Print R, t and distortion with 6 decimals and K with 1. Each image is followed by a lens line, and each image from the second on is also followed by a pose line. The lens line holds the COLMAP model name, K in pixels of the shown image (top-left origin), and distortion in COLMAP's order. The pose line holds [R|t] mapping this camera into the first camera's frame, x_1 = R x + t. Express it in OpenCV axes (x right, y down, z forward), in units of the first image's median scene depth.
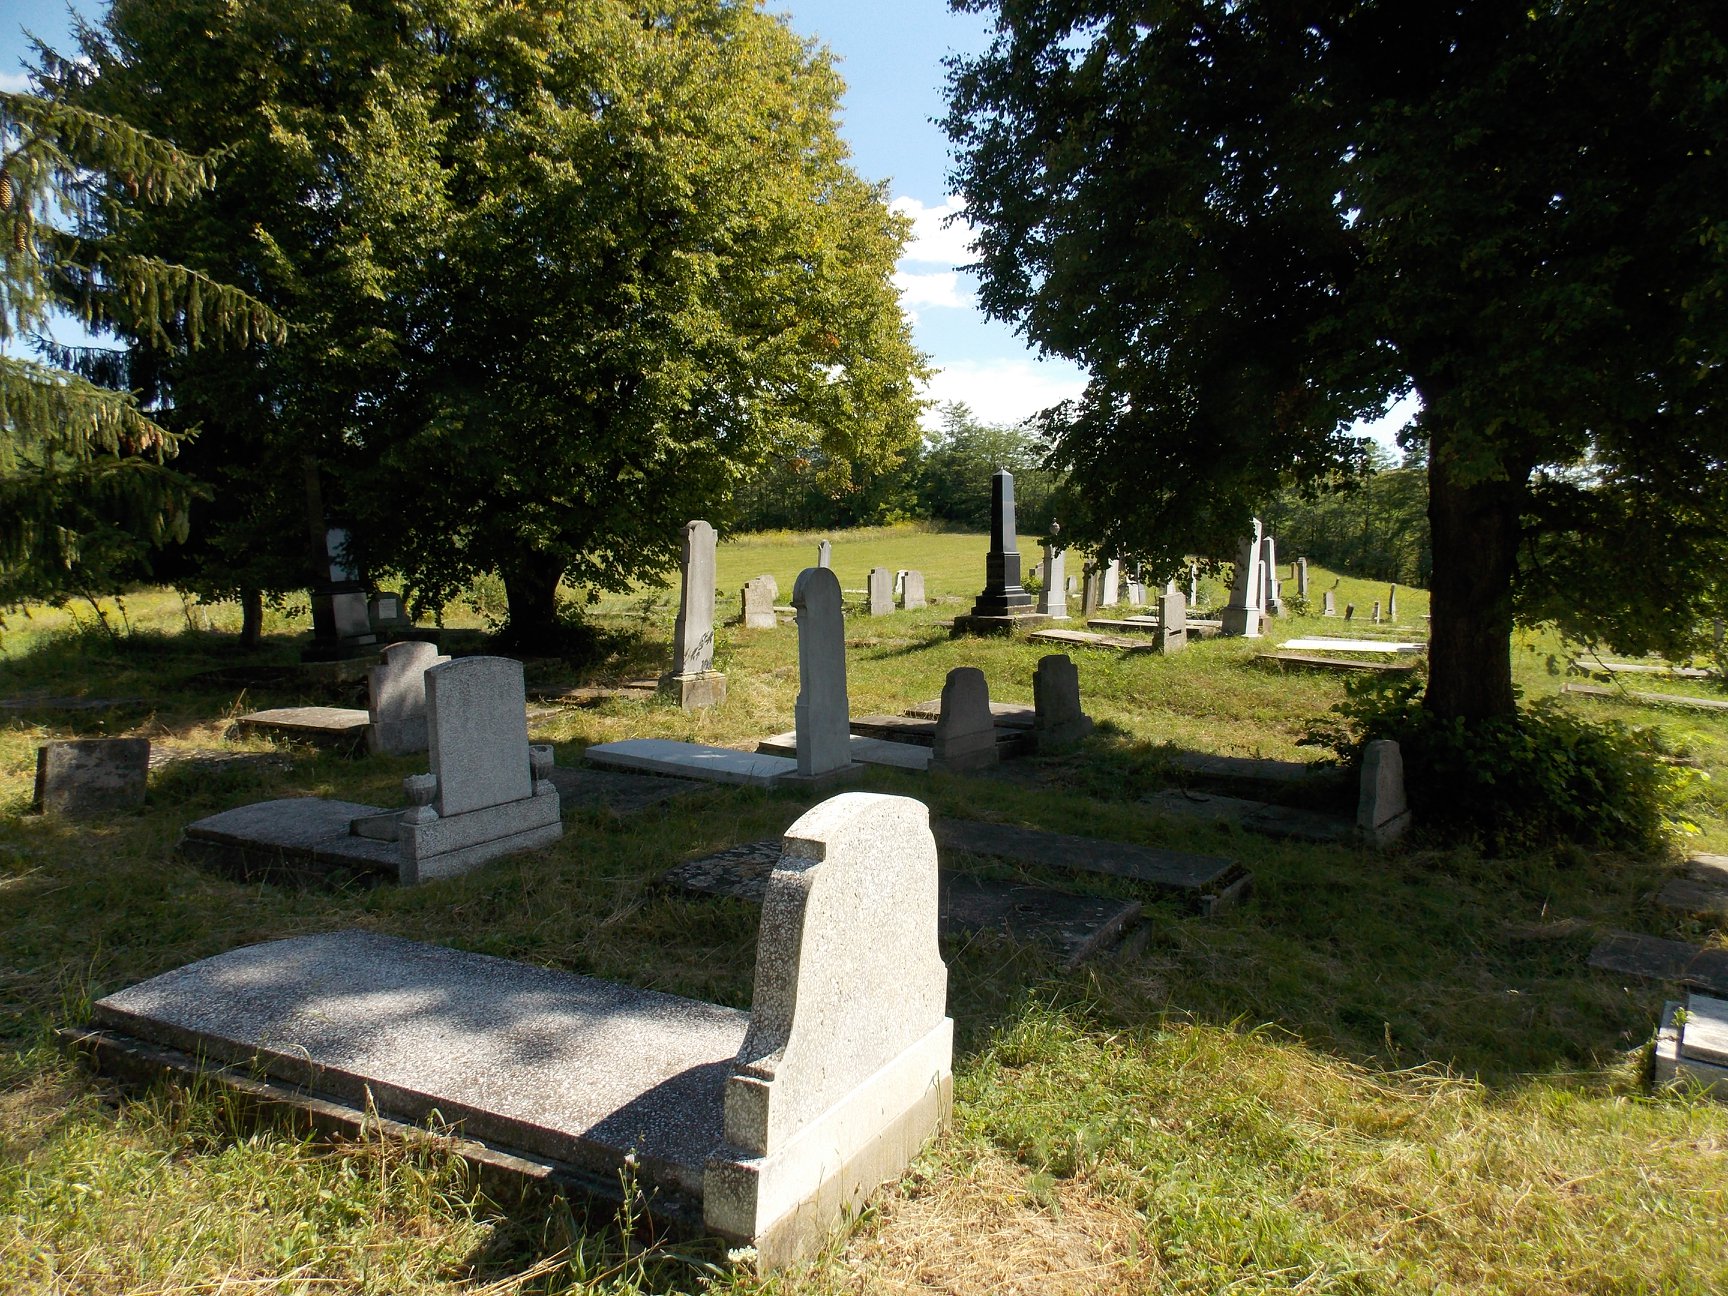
lens RADIAL K [[1056.5, 0, 864.0], [0, 1056.5, 648.0], [0, 0, 1]] dist [0.003605, 0.000546]
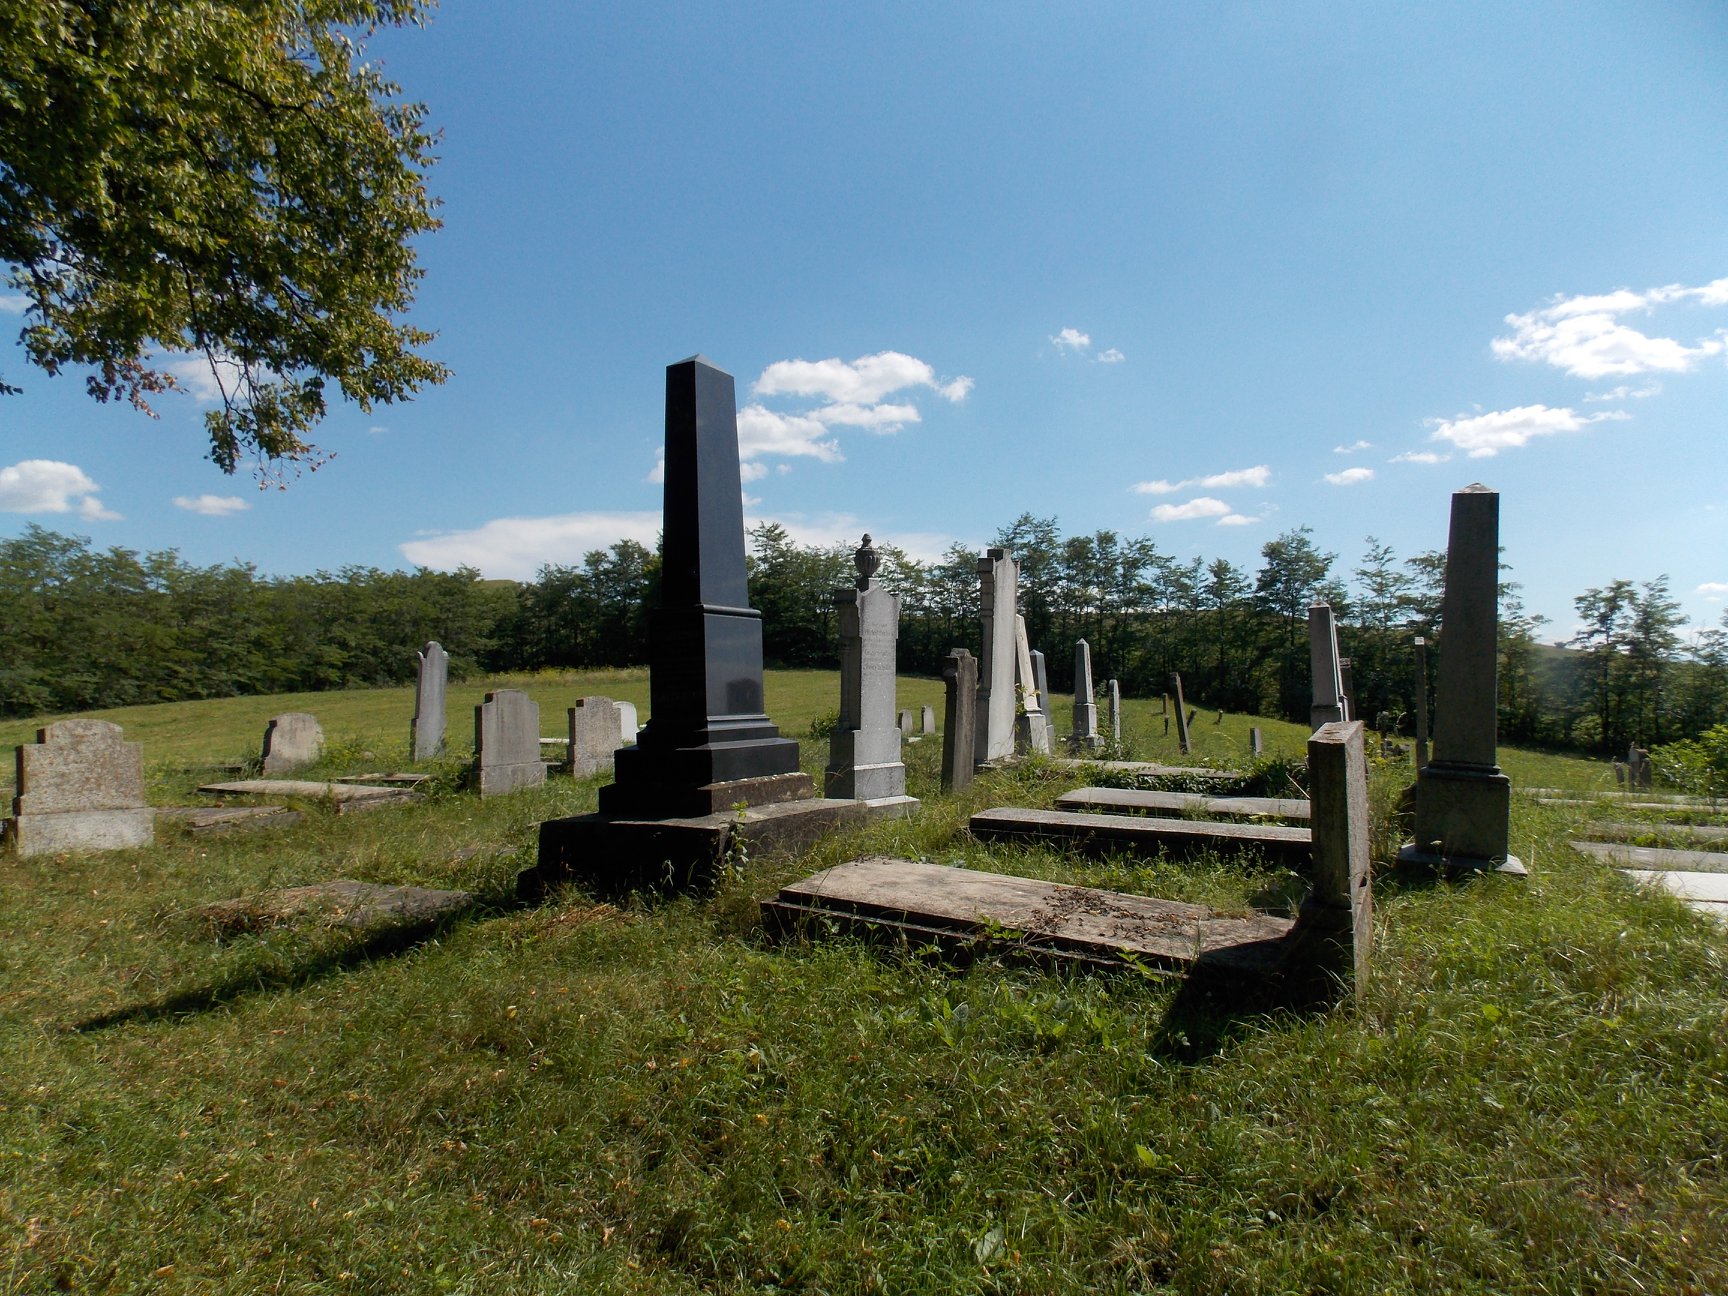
lens RADIAL K [[1056.5, 0, 864.0], [0, 1056.5, 648.0], [0, 0, 1]] dist [0.003605, 0.000546]
pose [[0.987513, -0.009647, 0.157239, 0.098373], [0.031335, 0.990208, -0.136039, -0.026275], [-0.154387, 0.139267, 0.978146, 0.521875]]
